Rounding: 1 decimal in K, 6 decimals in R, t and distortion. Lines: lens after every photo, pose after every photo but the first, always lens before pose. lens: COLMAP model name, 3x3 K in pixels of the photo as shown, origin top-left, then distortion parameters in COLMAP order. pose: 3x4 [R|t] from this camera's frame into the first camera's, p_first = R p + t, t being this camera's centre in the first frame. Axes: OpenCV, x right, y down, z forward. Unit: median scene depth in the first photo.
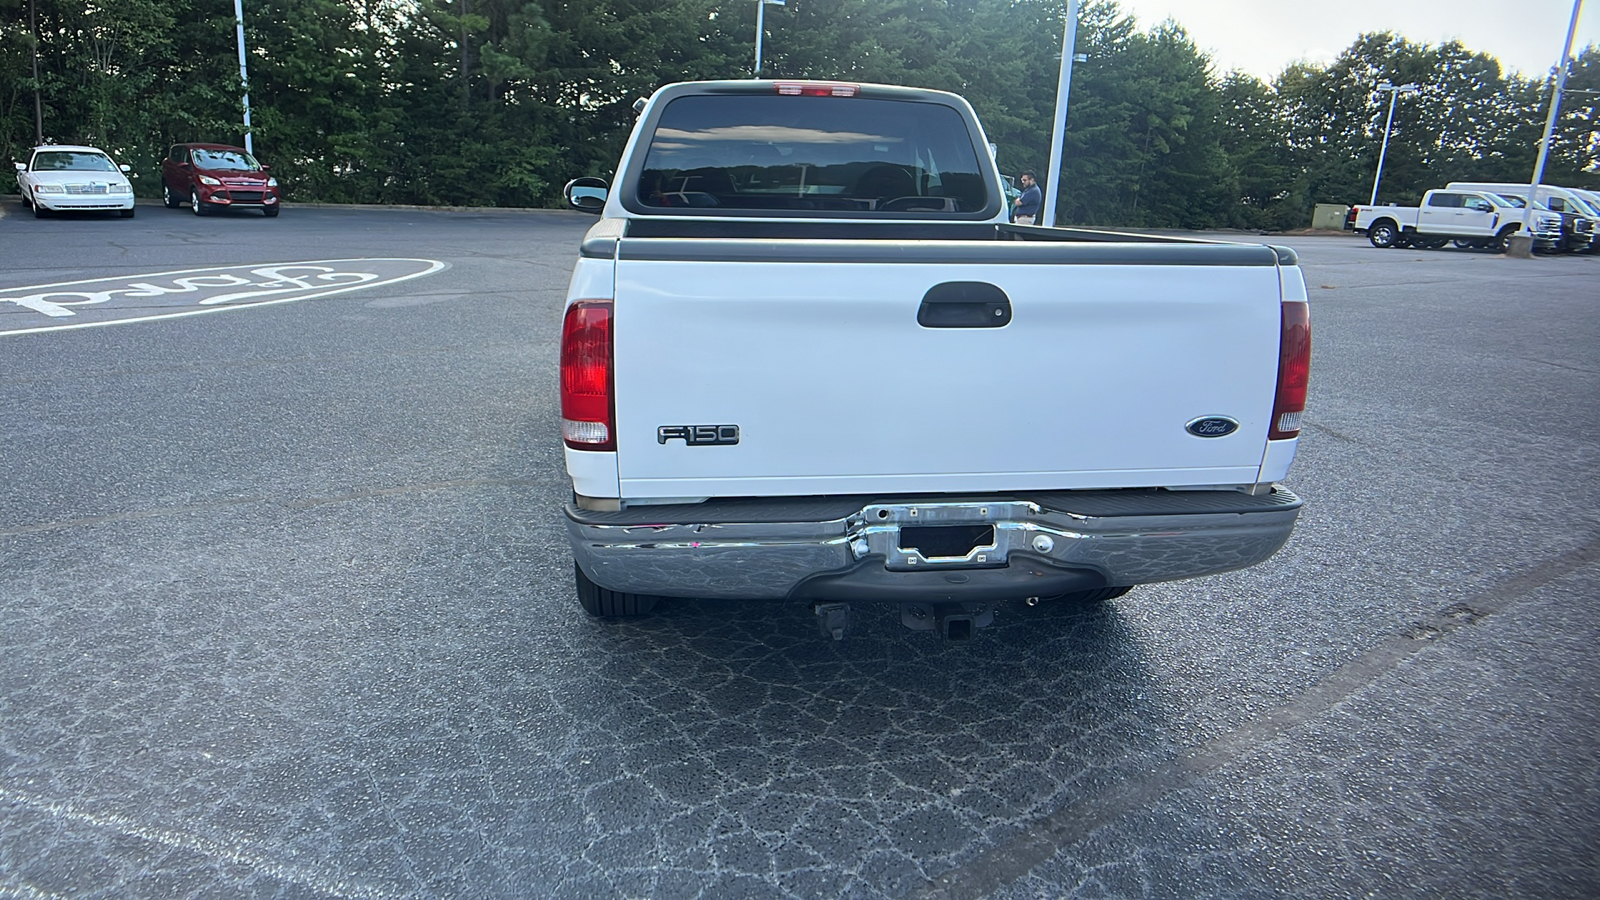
lens RADIAL K [[1029.6, 0, 794.6], [0, 1029.6, 427.4], [0, 0, 1]] dist [-0.006597, 0.003082]
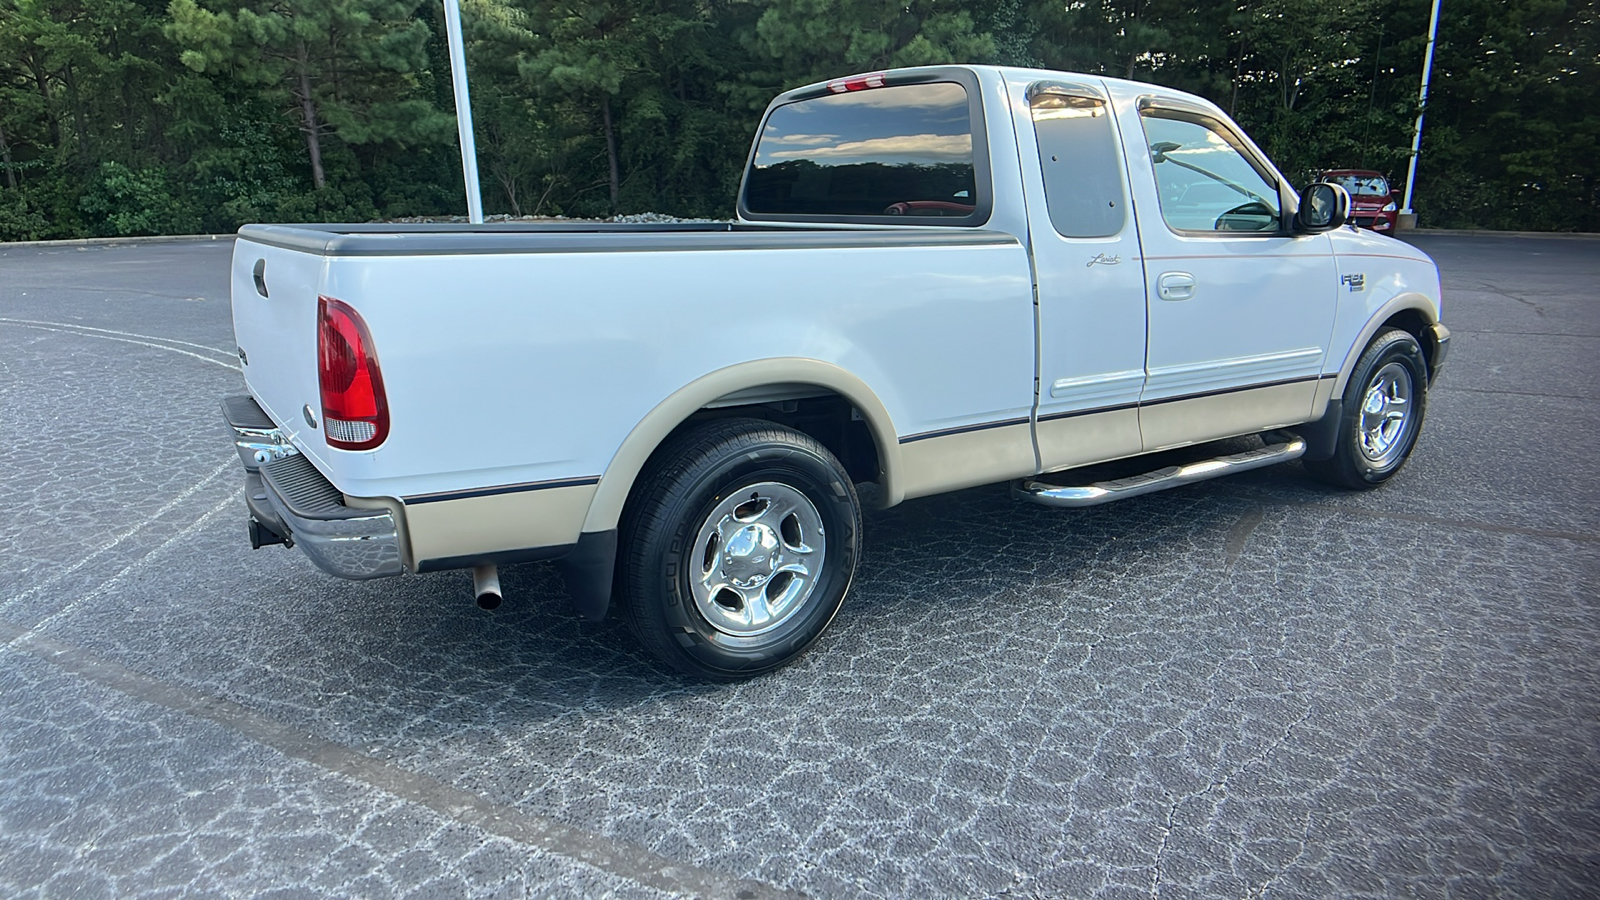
lens RADIAL K [[1029.6, 0, 791.8], [0, 1029.6, 473.2], [0, 0, 1]] dist [-0.006597, 0.003082]
pose [[0.428139, 0.209254, -0.879153, 0.129618], [-0.196206, 0.971142, 0.135598, -0.015344], [0.882157, 0.114440, 0.456840, 0.084560]]
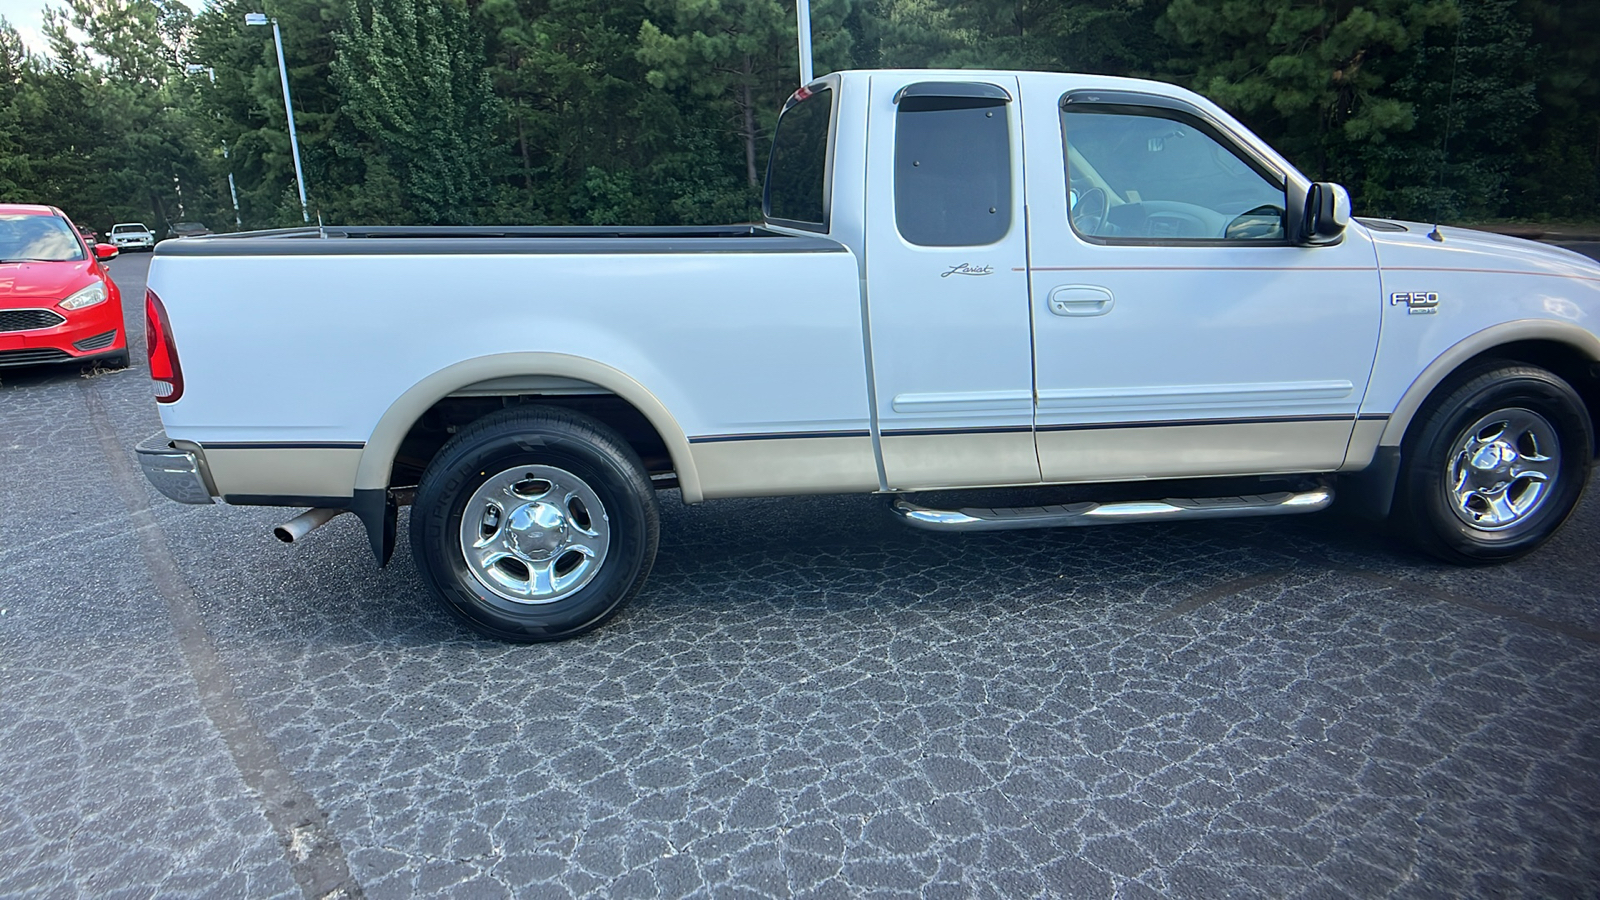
lens RADIAL K [[1029.6, 0, 783.7], [0, 1029.6, 436.7], [0, 0, 1]] dist [-0.006597, 0.003082]
pose [[0.004180, 0.205603, -0.978626, 0.148666], [-0.219817, 0.954887, 0.199677, -0.031752], [0.975532, 0.214284, 0.049186, 0.150459]]
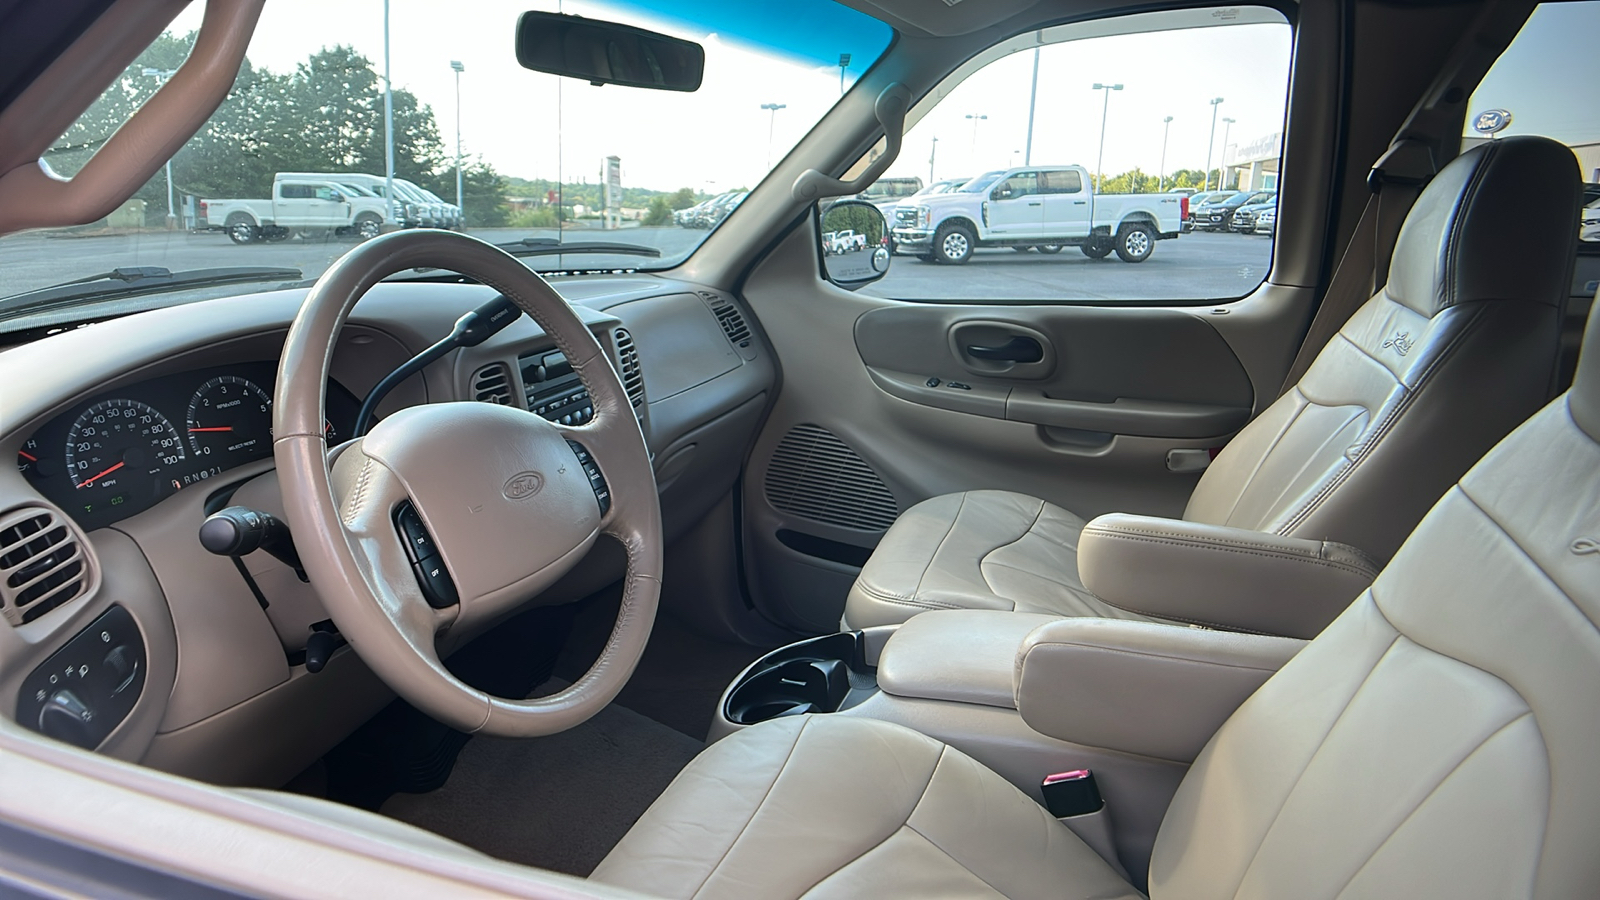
lens RADIAL K [[1029.6, 0, 782.8], [0, 1029.6, 442.4], [0, 0, 1]] dist [-0.006597, 0.003082]
pose [[0.479482, -0.236431, 0.845102, -0.037391], [0.218309, 0.964884, 0.146081, -0.043180], [-0.849964, 0.114450, 0.514259, 0.173176]]
